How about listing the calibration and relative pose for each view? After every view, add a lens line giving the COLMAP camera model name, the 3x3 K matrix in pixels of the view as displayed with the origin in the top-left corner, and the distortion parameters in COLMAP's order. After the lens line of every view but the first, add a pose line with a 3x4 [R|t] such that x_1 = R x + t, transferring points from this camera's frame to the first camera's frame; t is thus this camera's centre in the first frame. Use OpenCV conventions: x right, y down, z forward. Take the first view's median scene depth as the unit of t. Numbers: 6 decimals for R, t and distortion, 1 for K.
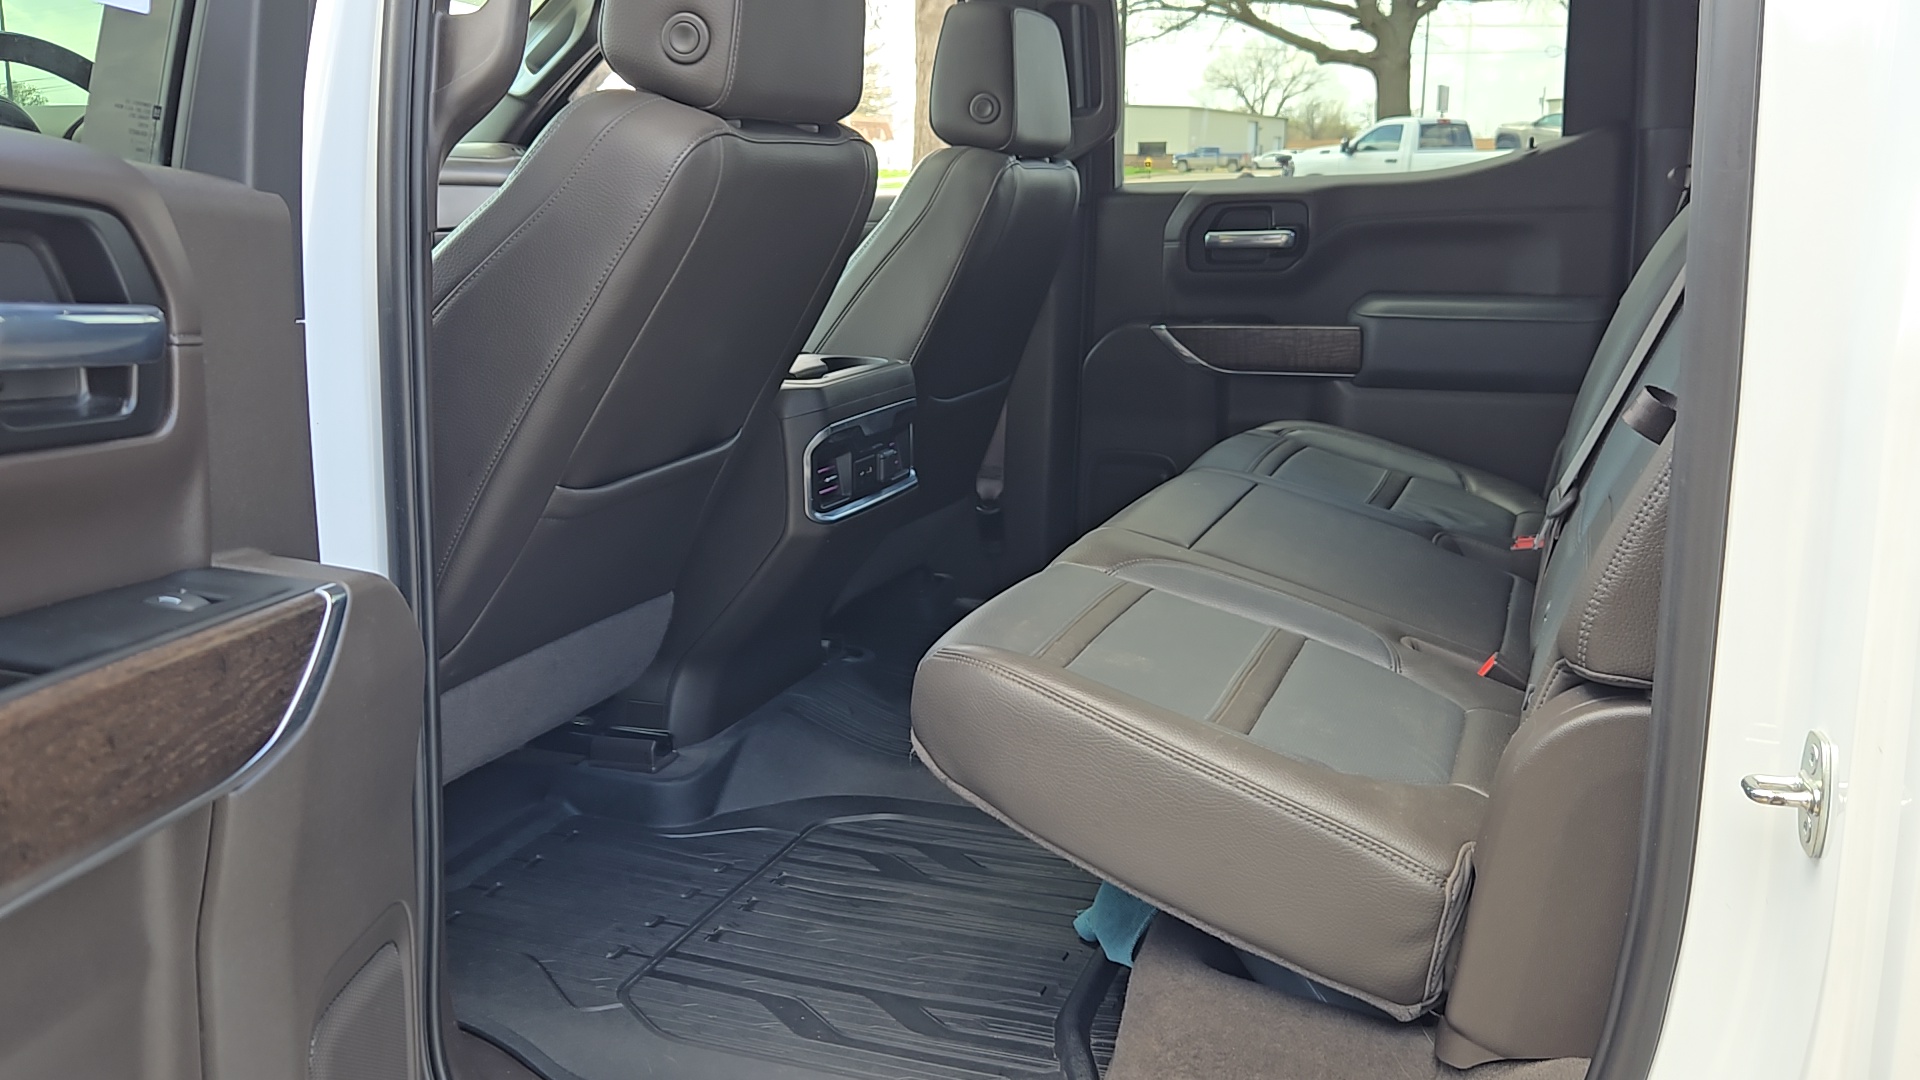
lens RADIAL K [[1609.3, 0, 957.8], [0, 1609.3, 544.0], [0, 0, 1]] dist [0.004430, -0.002368]
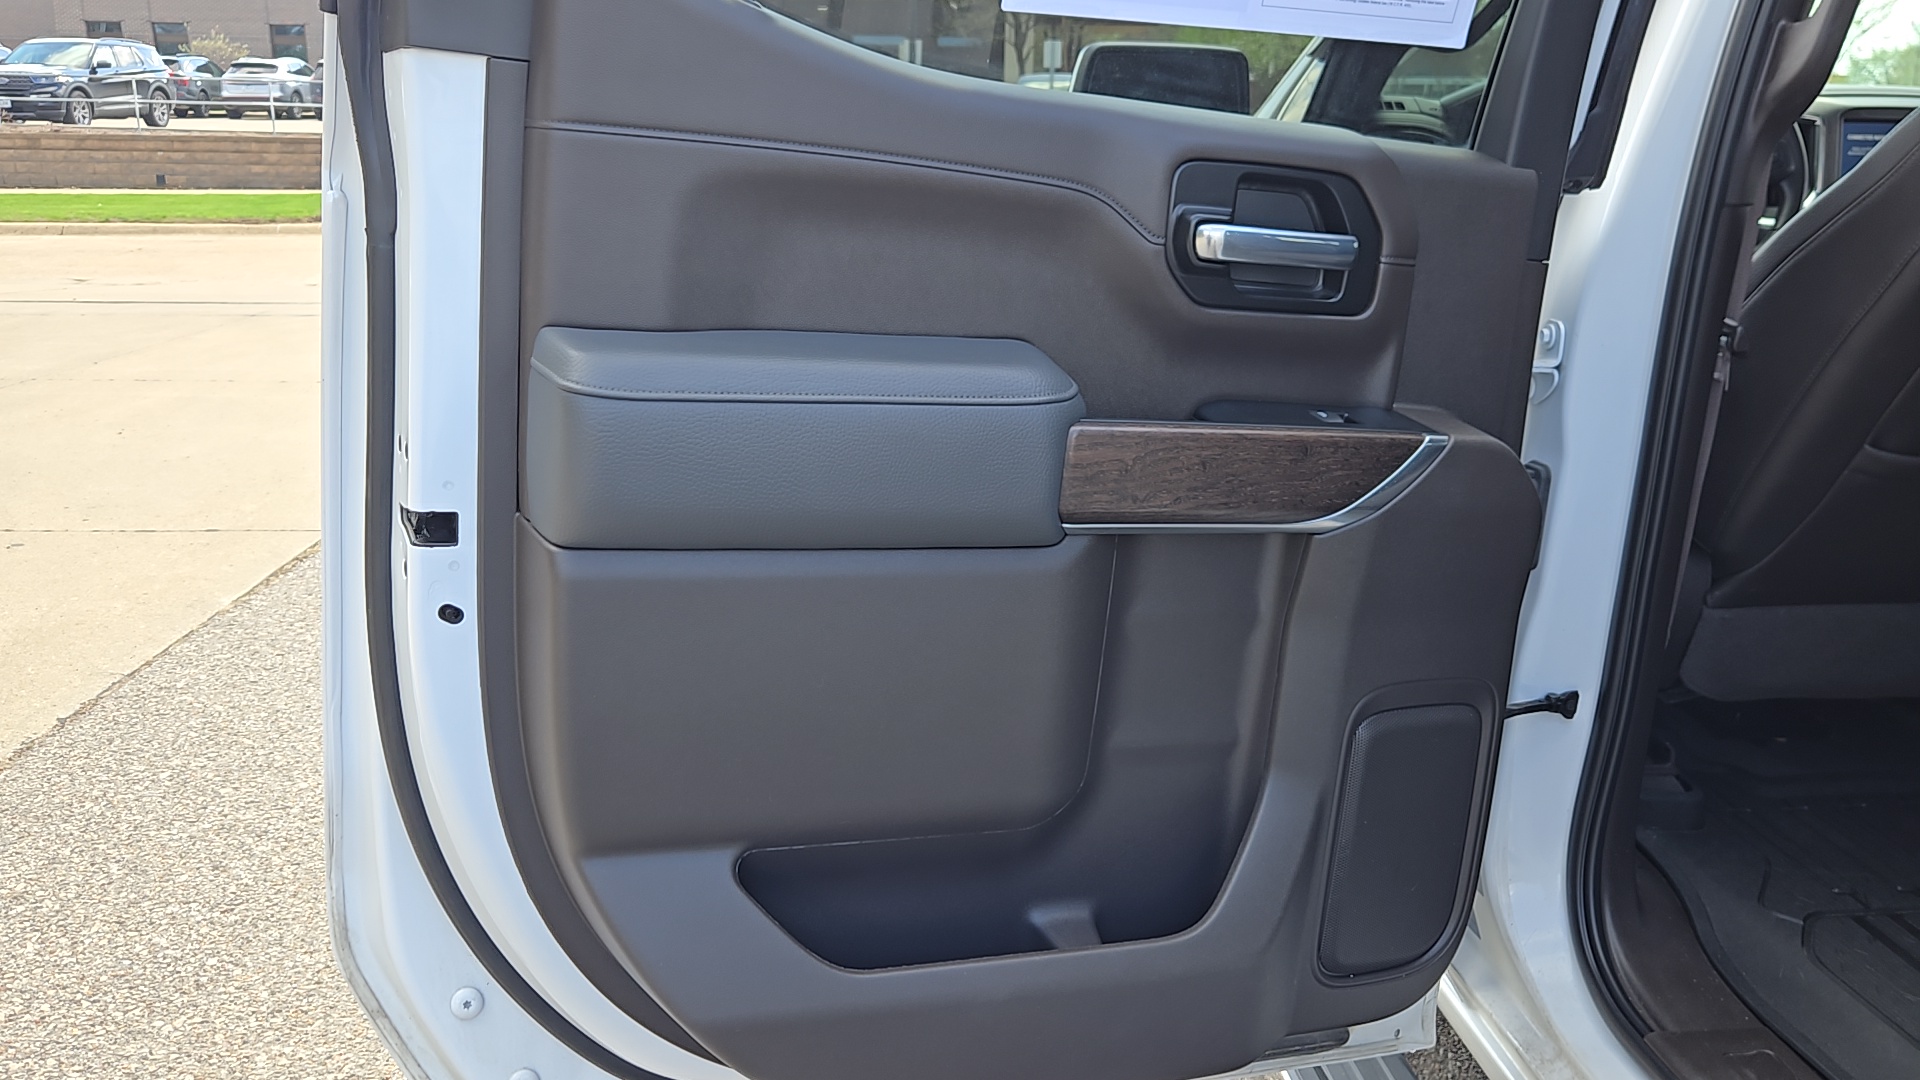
lens RADIAL K [[1609.3, 0, 954.4], [0, 1609.3, 551.7], [0, 0, 1]] dist [0.004430, -0.002368]
pose [[0.441068, 0.241752, -0.864300, 0.801904], [-0.217019, 0.963187, 0.158662, -0.009951], [0.870840, 0.117589, 0.477296, -0.098403]]
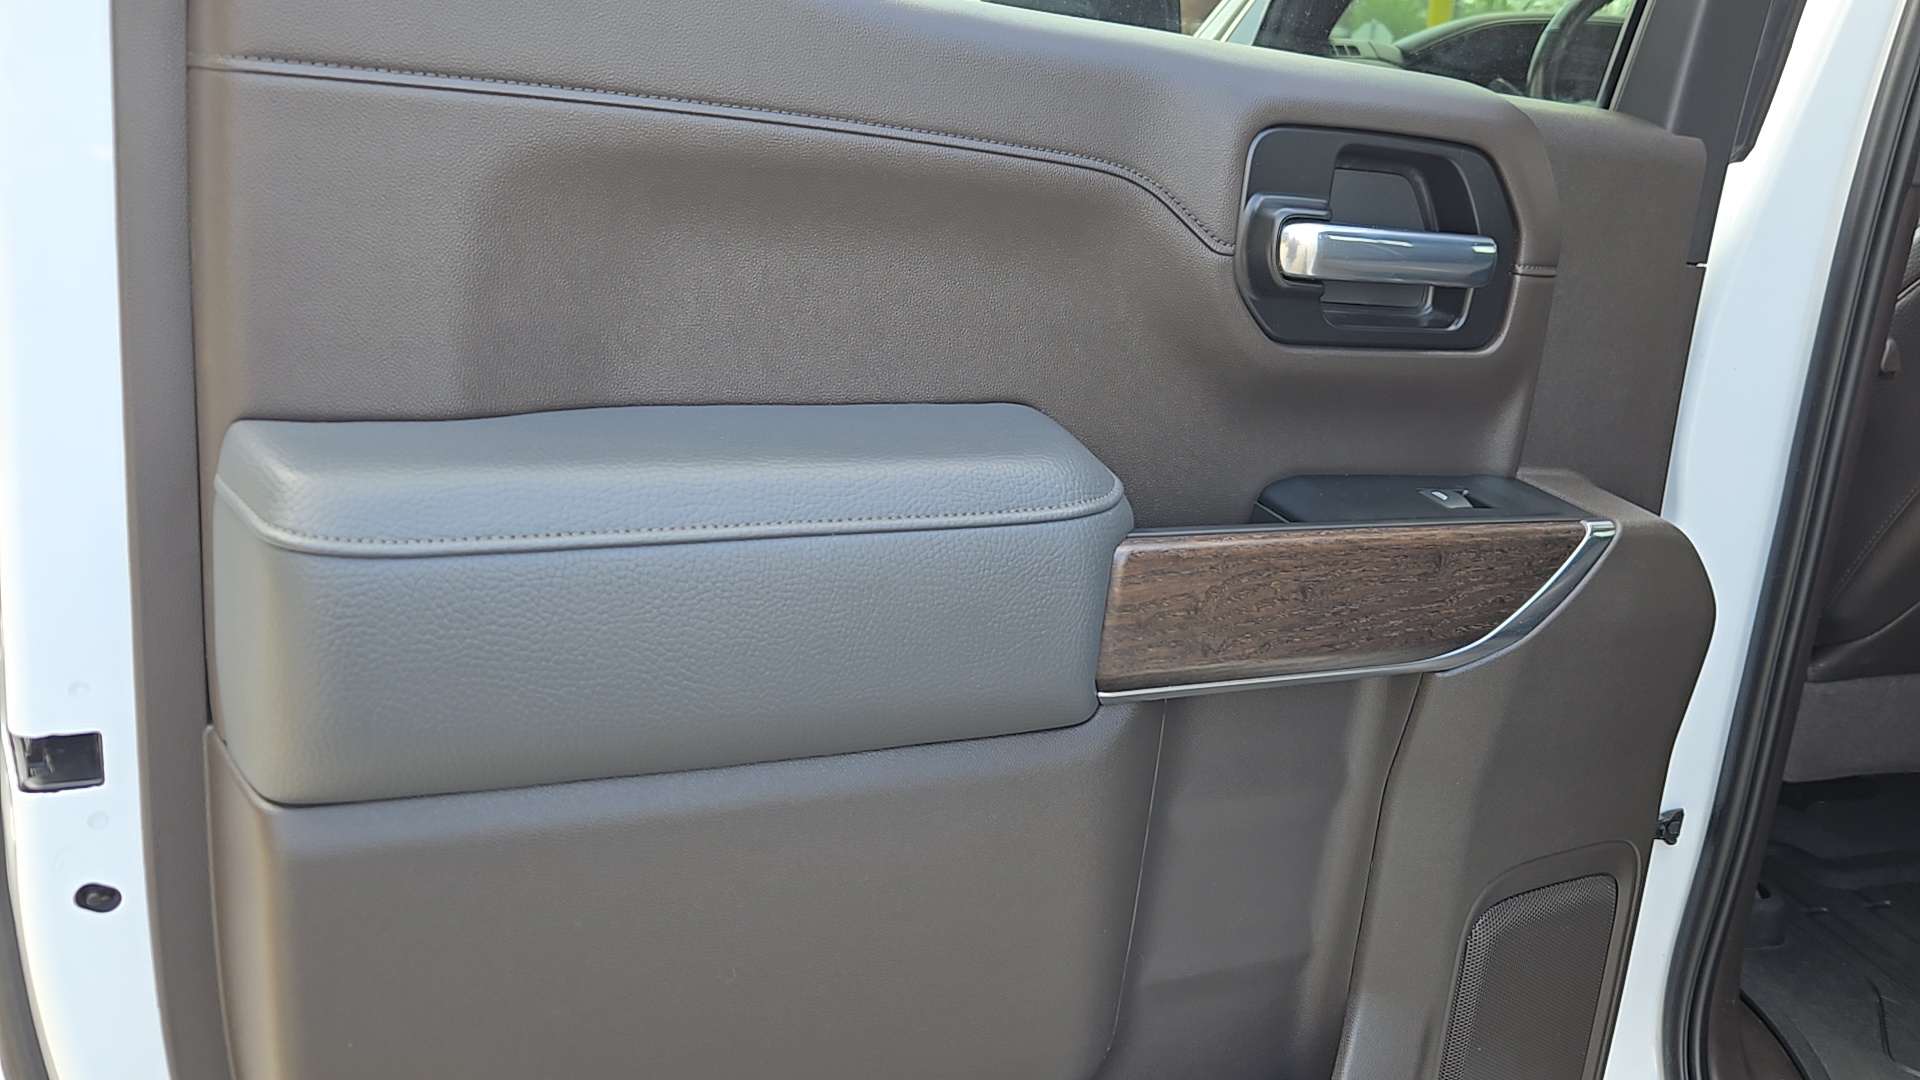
lens RADIAL K [[1609.3, 0, 953.8], [0, 1609.3, 546.2], [0, 0, 1]] dist [0.004430, -0.002368]
pose [[0.537582, 0.254155, -0.803997, 0.250139], [-0.212168, 0.963587, 0.162741, -0.043167], [0.816083, 0.083096, 0.571930, 0.070703]]
